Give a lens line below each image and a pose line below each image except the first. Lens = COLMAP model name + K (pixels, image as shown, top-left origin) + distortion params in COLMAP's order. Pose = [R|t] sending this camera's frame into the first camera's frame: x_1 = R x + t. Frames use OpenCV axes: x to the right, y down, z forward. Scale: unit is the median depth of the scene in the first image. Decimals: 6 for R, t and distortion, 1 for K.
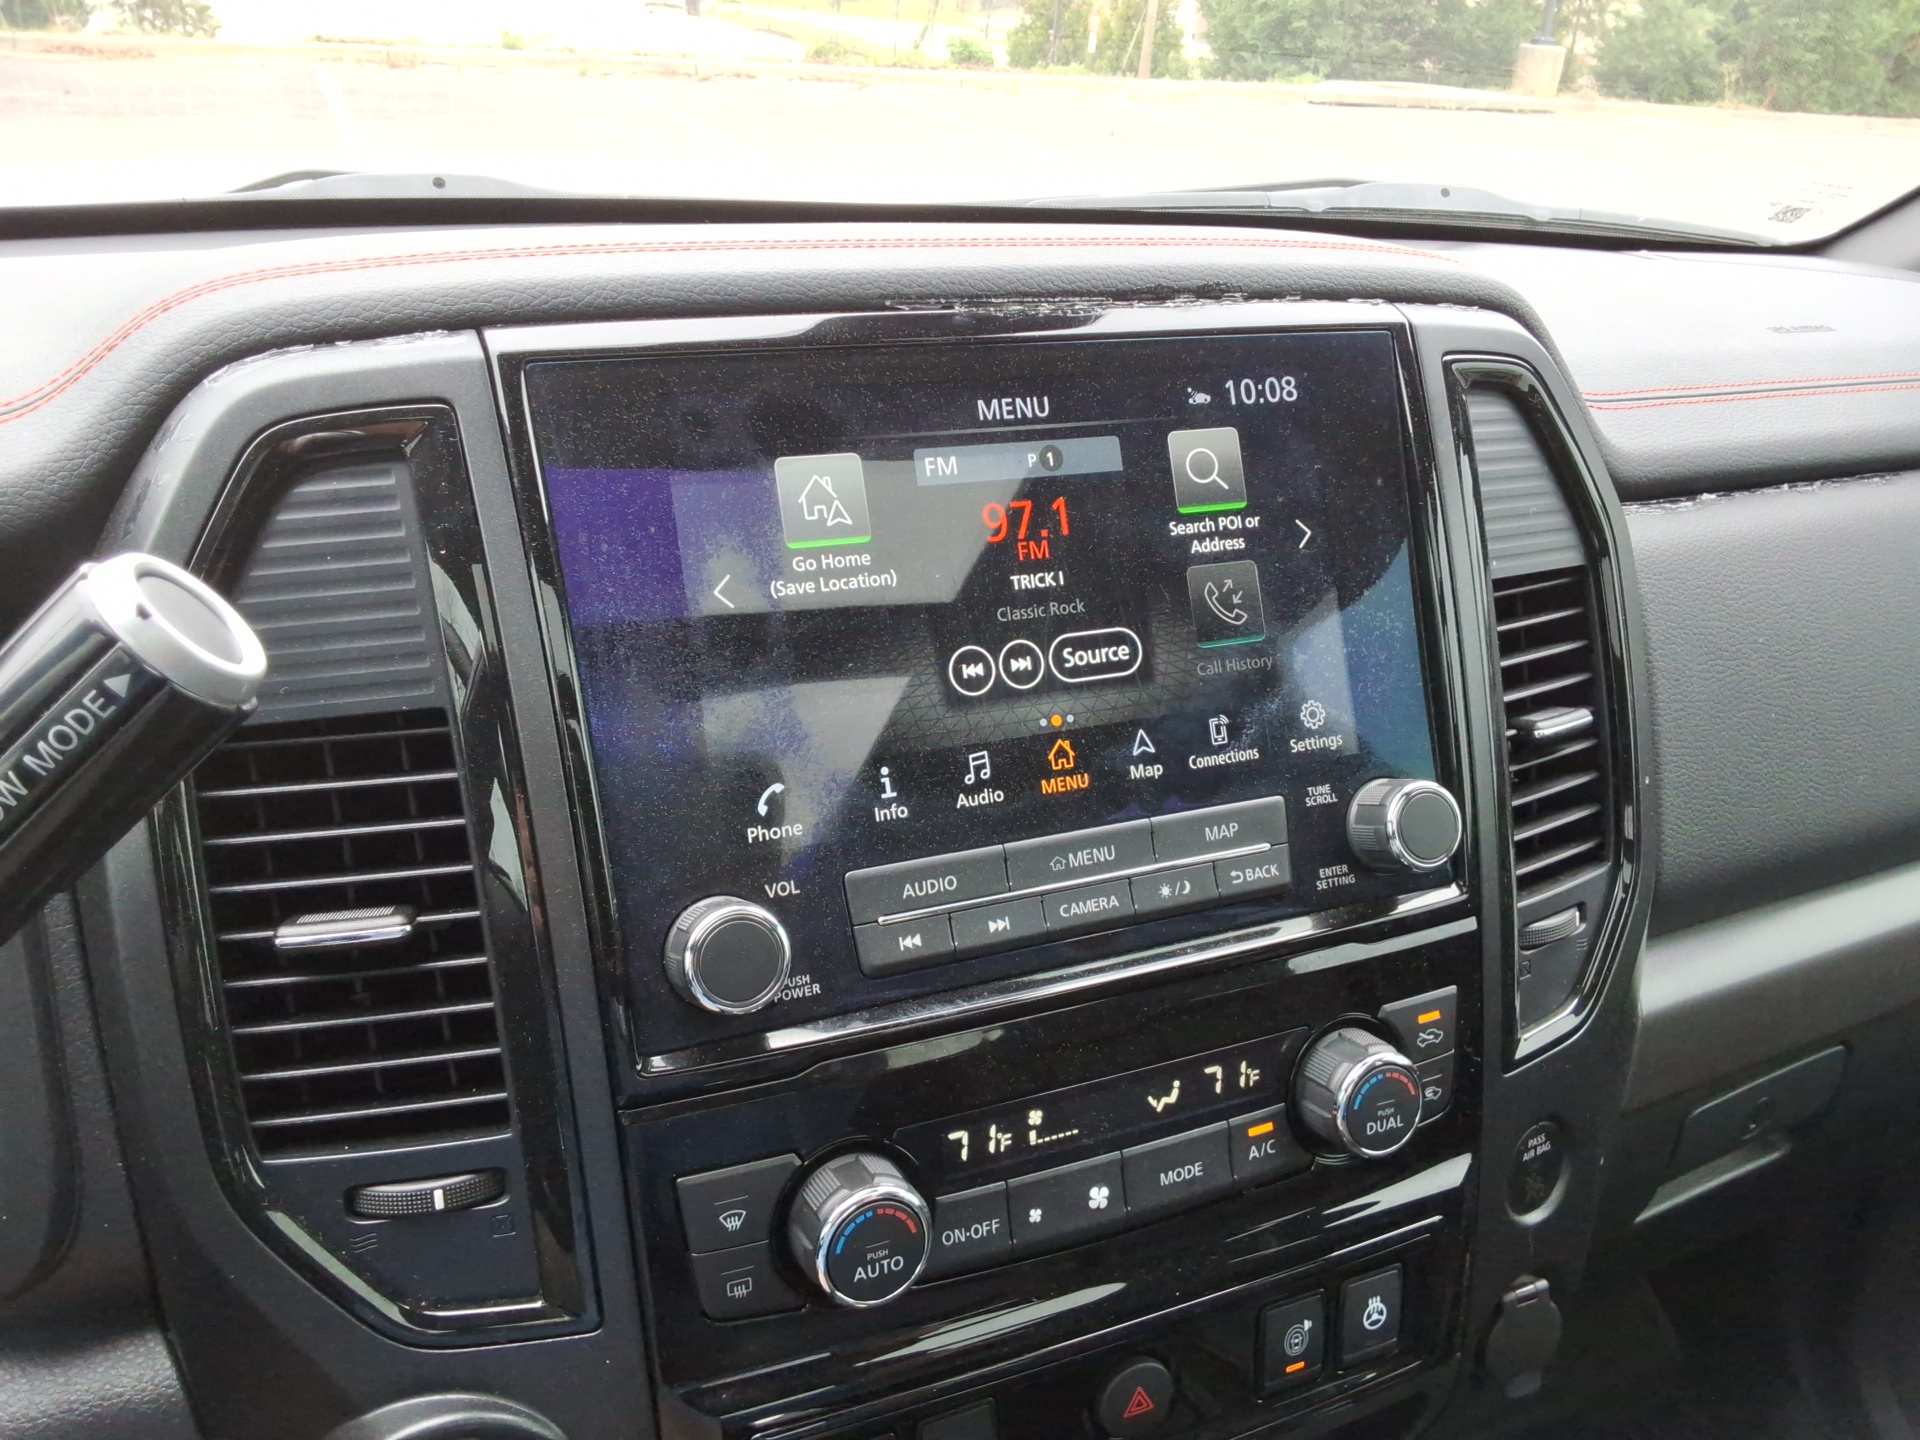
lens RADIAL K [[1534.6, 0, 969.9], [0, 1534.6, 679.2], [0, 0, 1]] dist [0.103523, -0.159304]
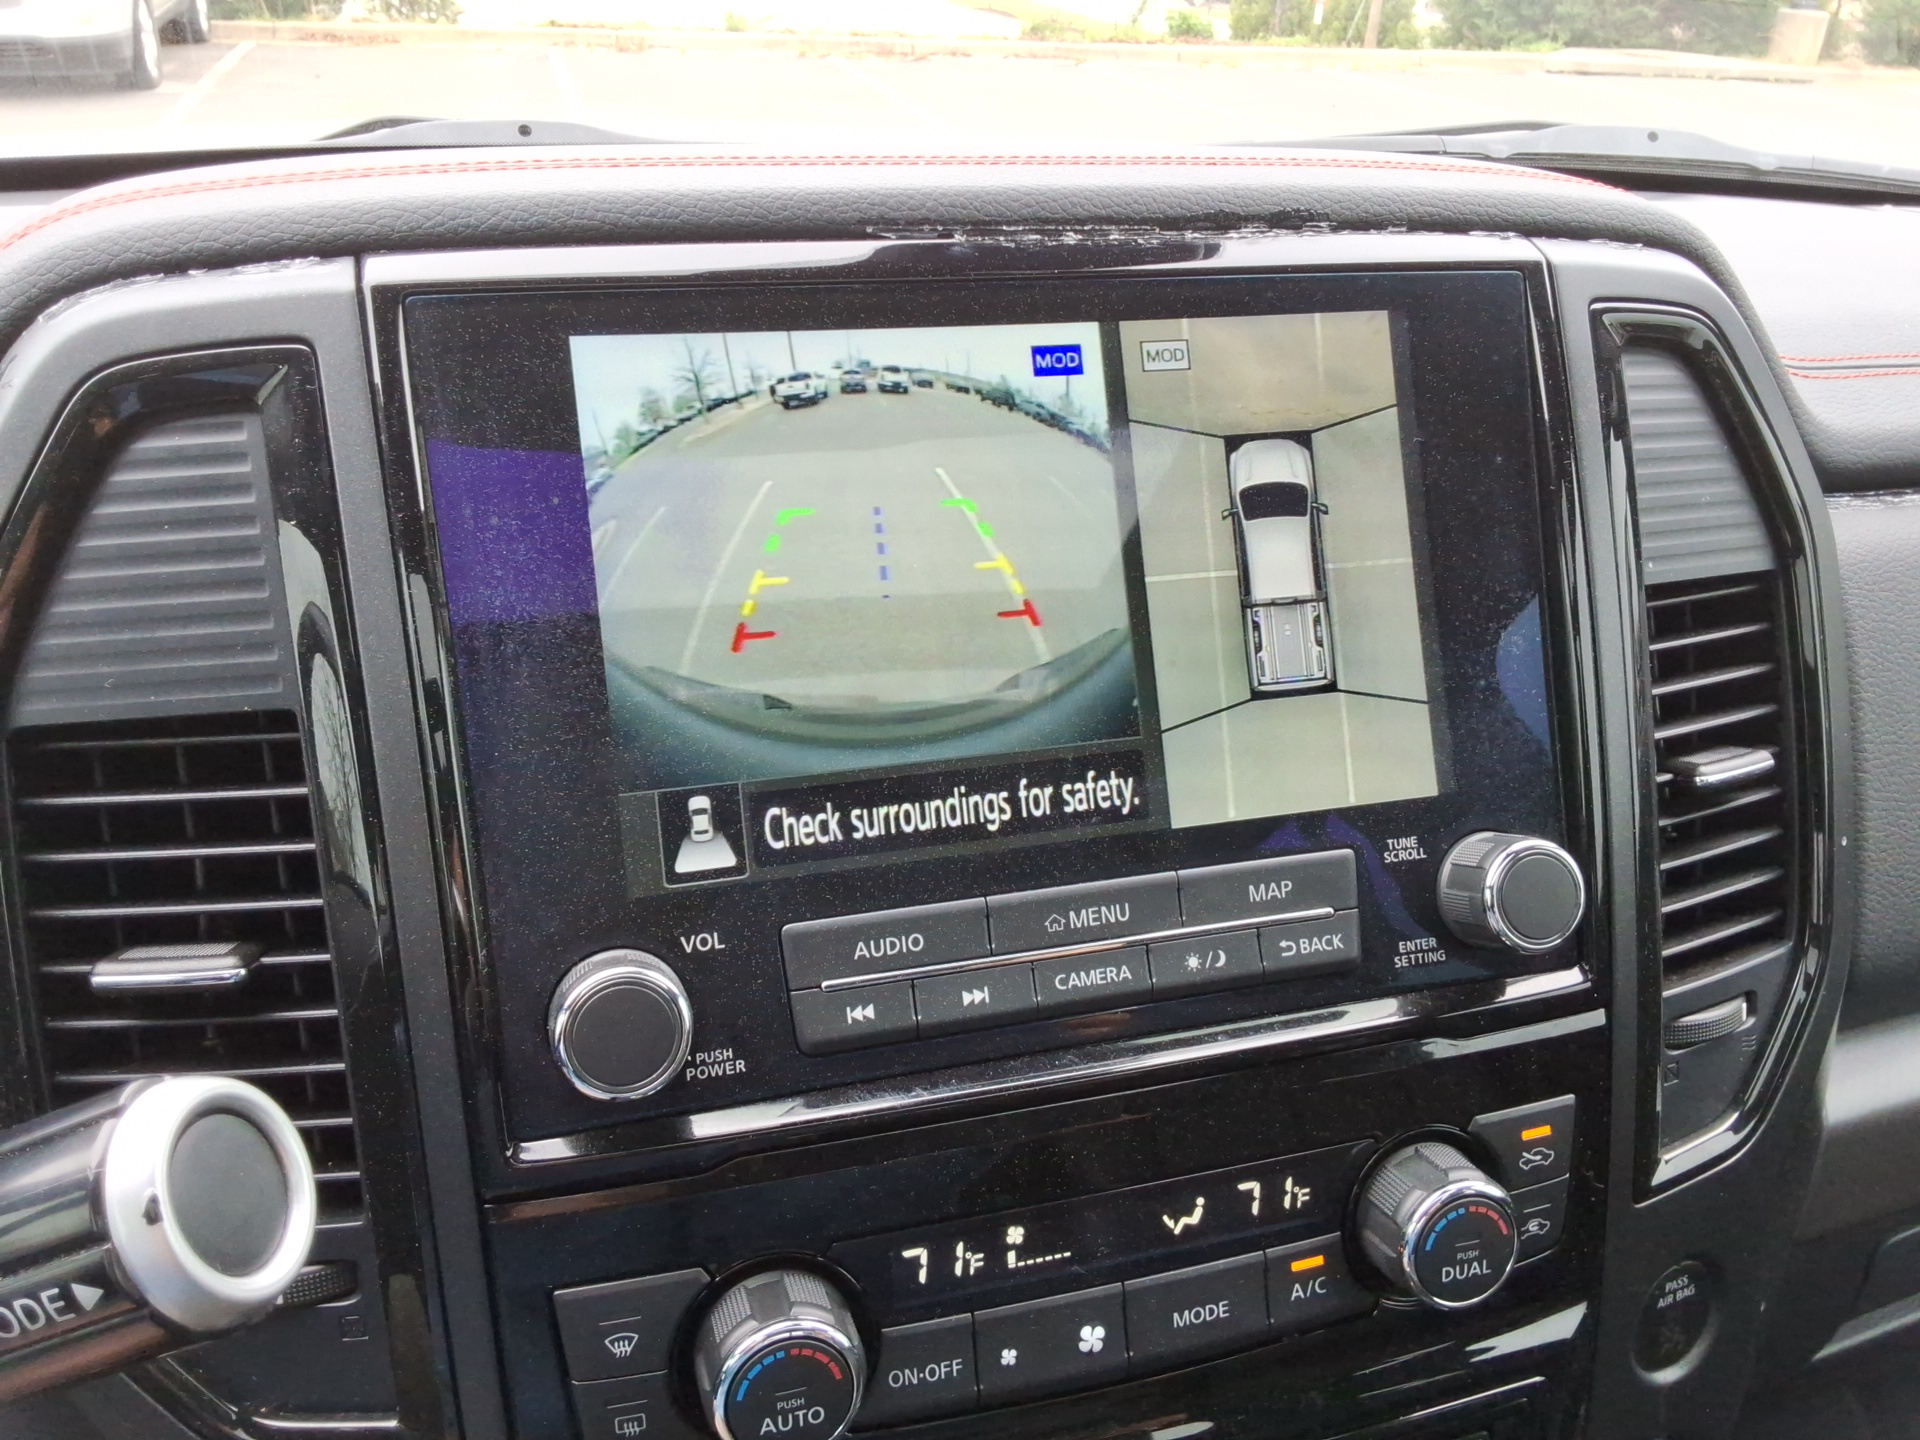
lens RADIAL K [[1534.6, 0, 977.3], [0, 1534.6, 679.1], [0, 0, 1]] dist [0.103523, -0.159304]
pose [[0.991841, 0.033697, -0.122945, 0.108988], [-0.032207, 0.999382, 0.014085, -0.018604], [0.123344, -0.010011, 0.992314, 0.184965]]
